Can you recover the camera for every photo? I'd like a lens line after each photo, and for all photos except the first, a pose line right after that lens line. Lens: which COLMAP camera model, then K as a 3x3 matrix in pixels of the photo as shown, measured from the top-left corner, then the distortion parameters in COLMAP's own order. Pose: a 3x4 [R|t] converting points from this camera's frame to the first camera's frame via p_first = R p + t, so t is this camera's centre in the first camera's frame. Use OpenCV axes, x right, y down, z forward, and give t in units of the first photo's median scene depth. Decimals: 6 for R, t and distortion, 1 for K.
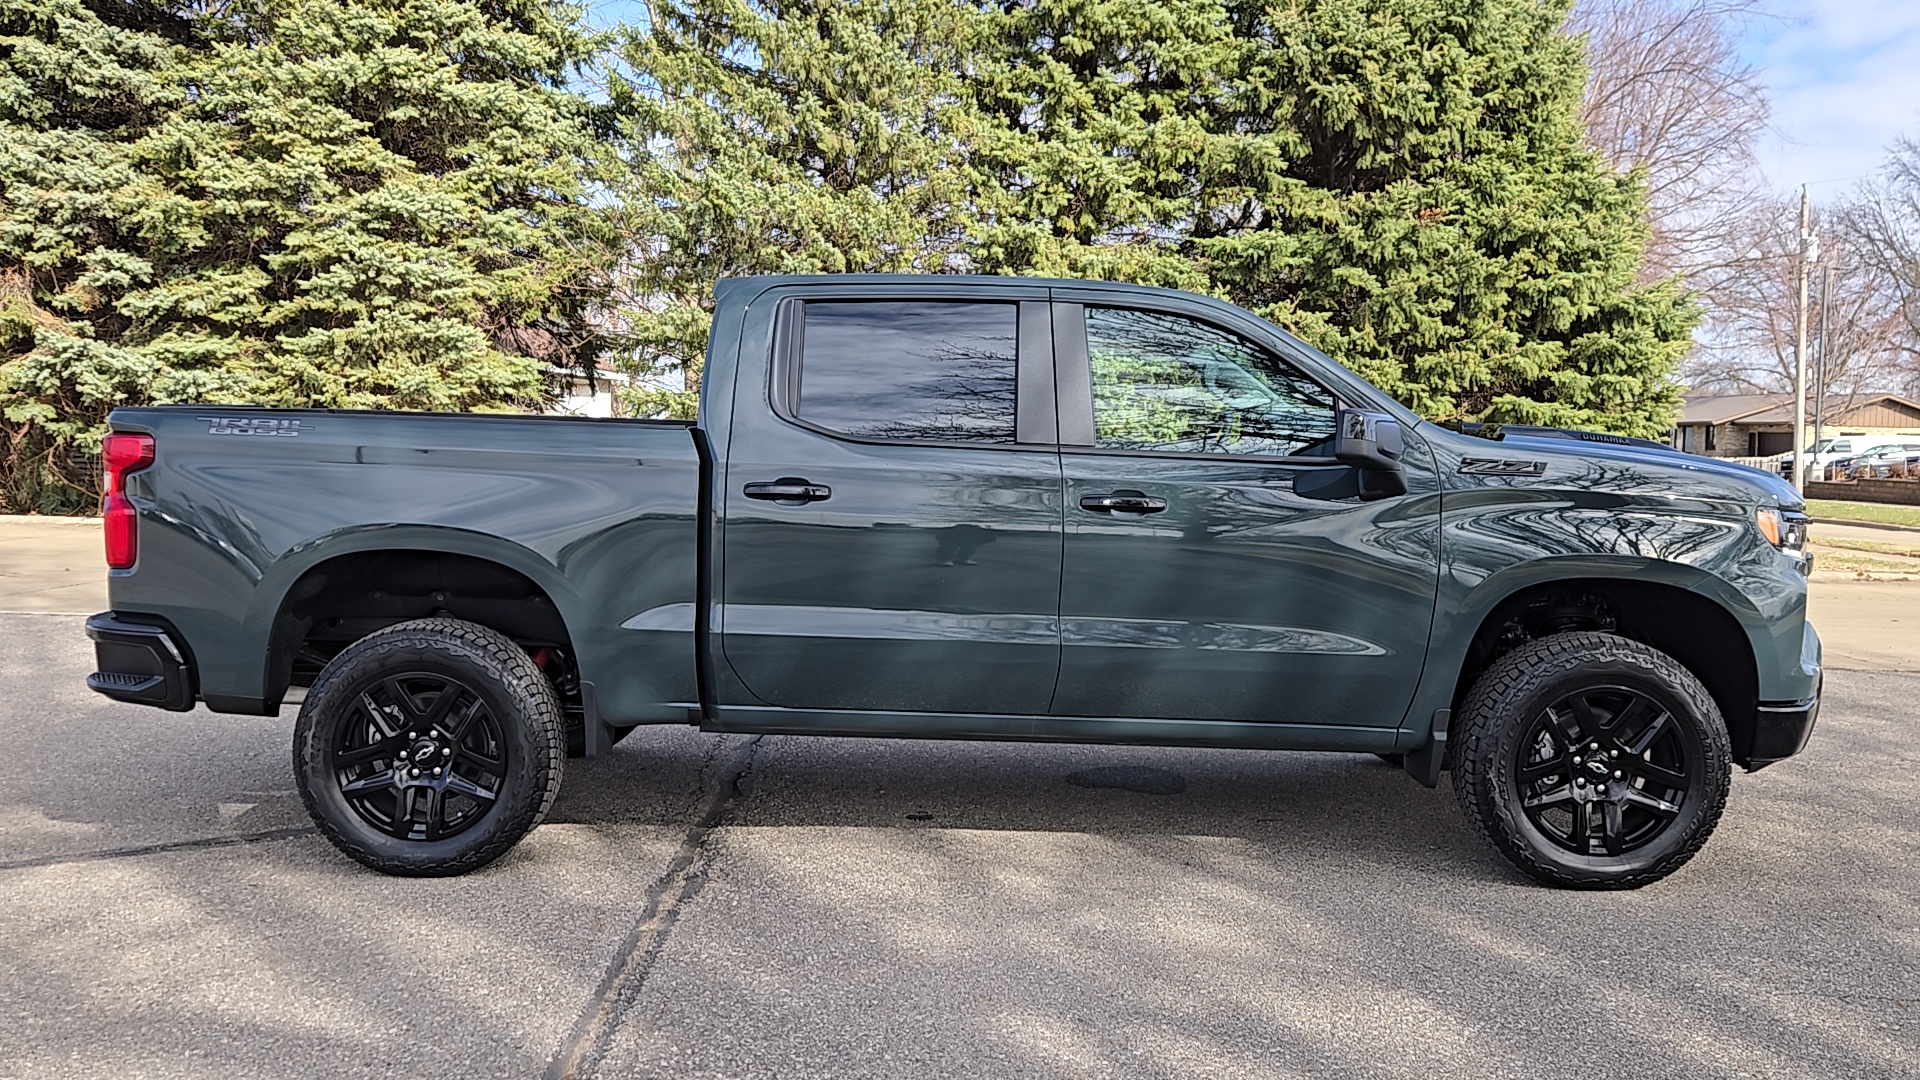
lens RADIAL K [[1560.5, 0, 965.5], [0, 1560.5, 584.4], [0, 0, 1]] dist [0.005287, 0.002048]
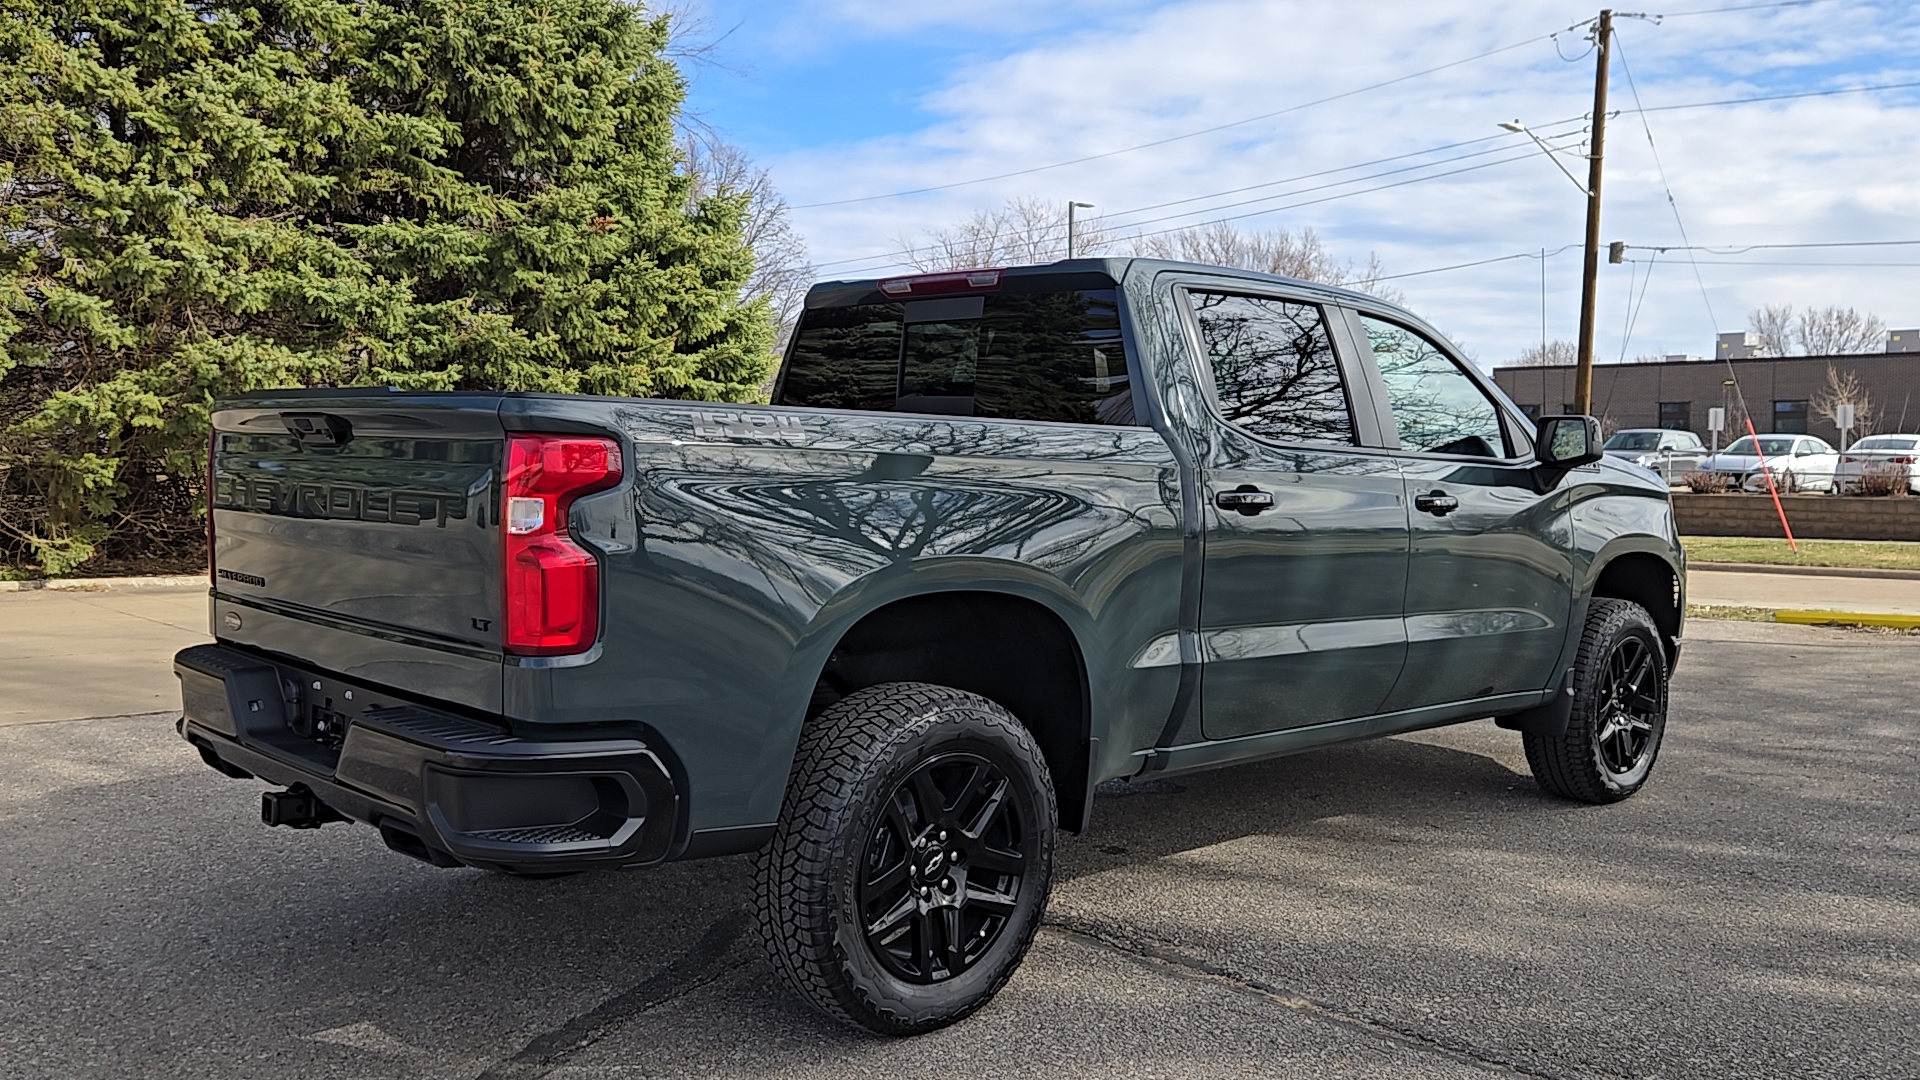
lens RADIAL K [[1592.3, 0, 954.8], [0, 1592.3, 544.1], [0, 0, 1]] dist [0.010069, 0.012273]
pose [[0.726110, -0.045364, 0.686080, -0.239244], [0.068628, 0.997620, -0.006668, -0.010653], [-0.684145, 0.051926, 0.727496, 0.121193]]
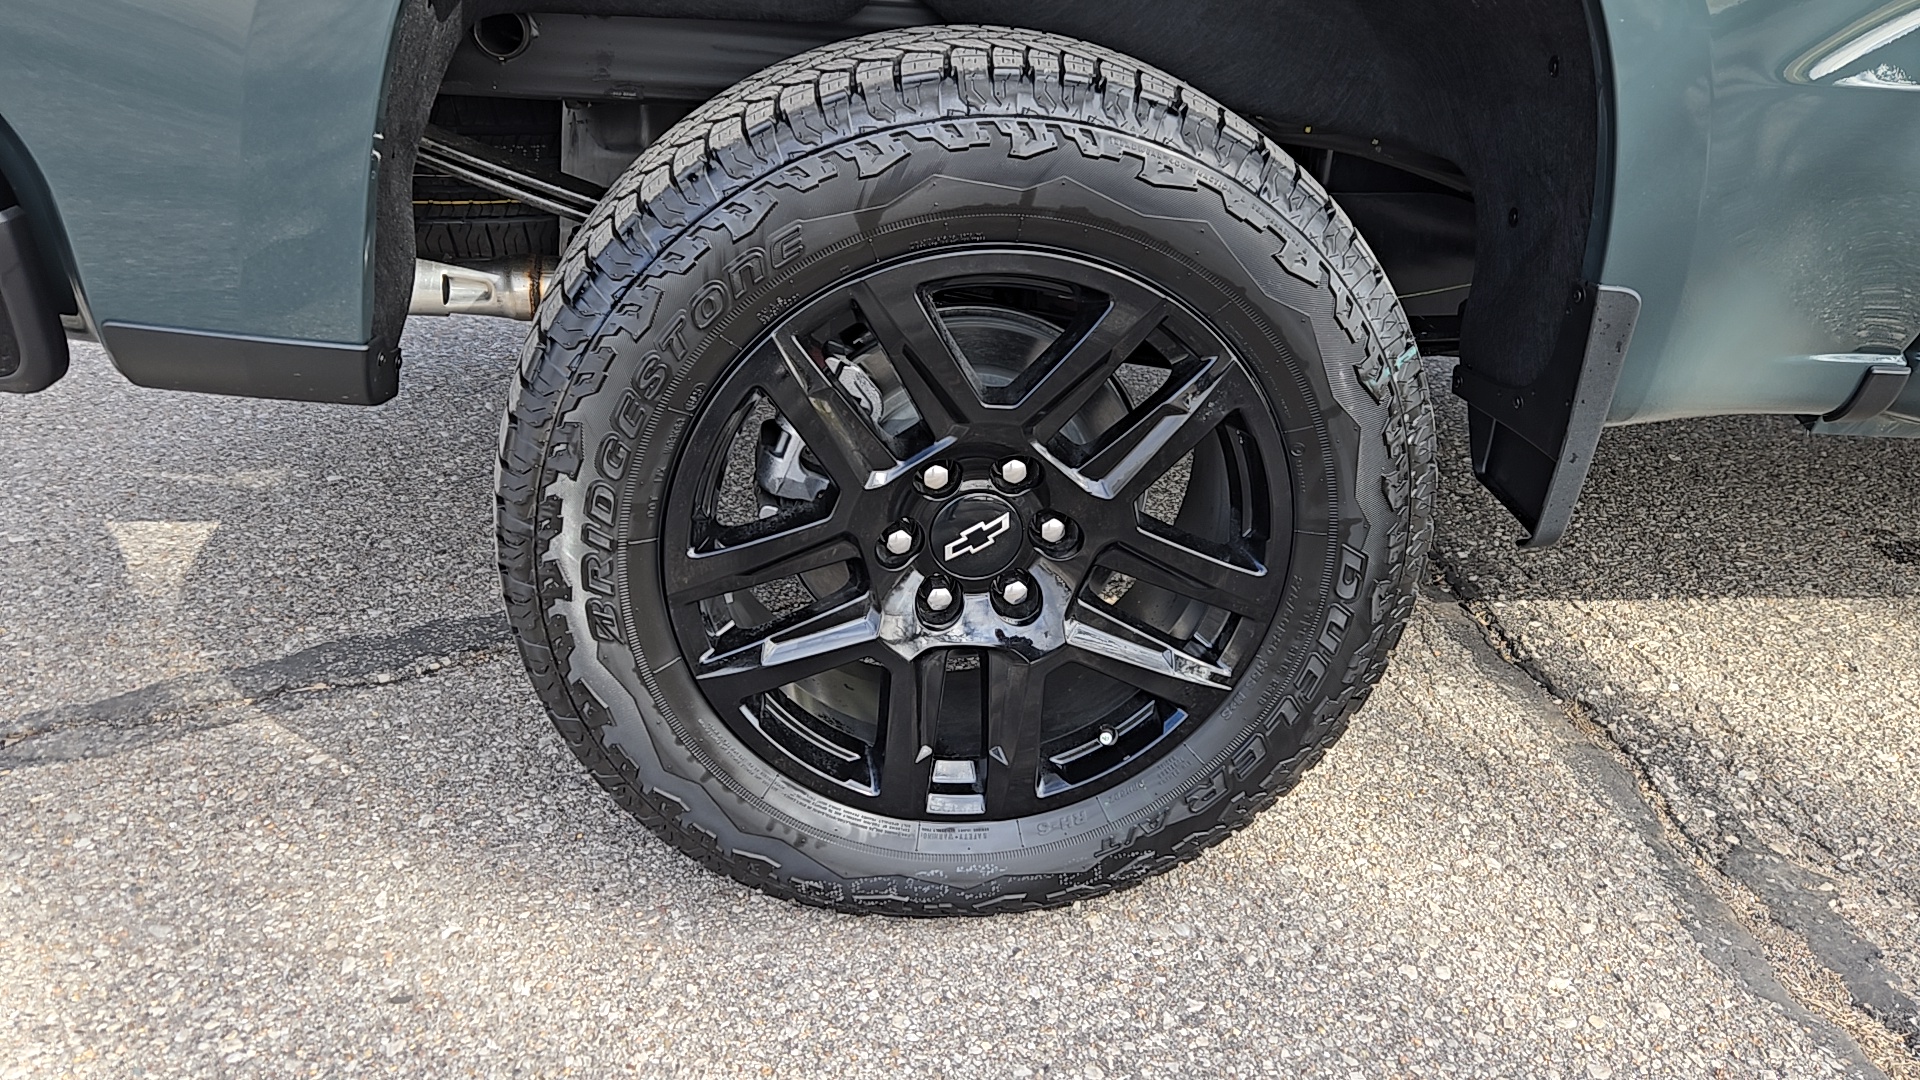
lens RADIAL K [[1592.3, 0, 954.8], [0, 1592.3, 544.1], [0, 0, 1]] dist [0.010069, 0.012273]
pose [[0.993632, -0.013913, 0.111814, -0.107020], [-0.022896, 0.946712, 0.321266, 0.005152], [-0.110325, -0.321781, 0.940365, 0.205610]]
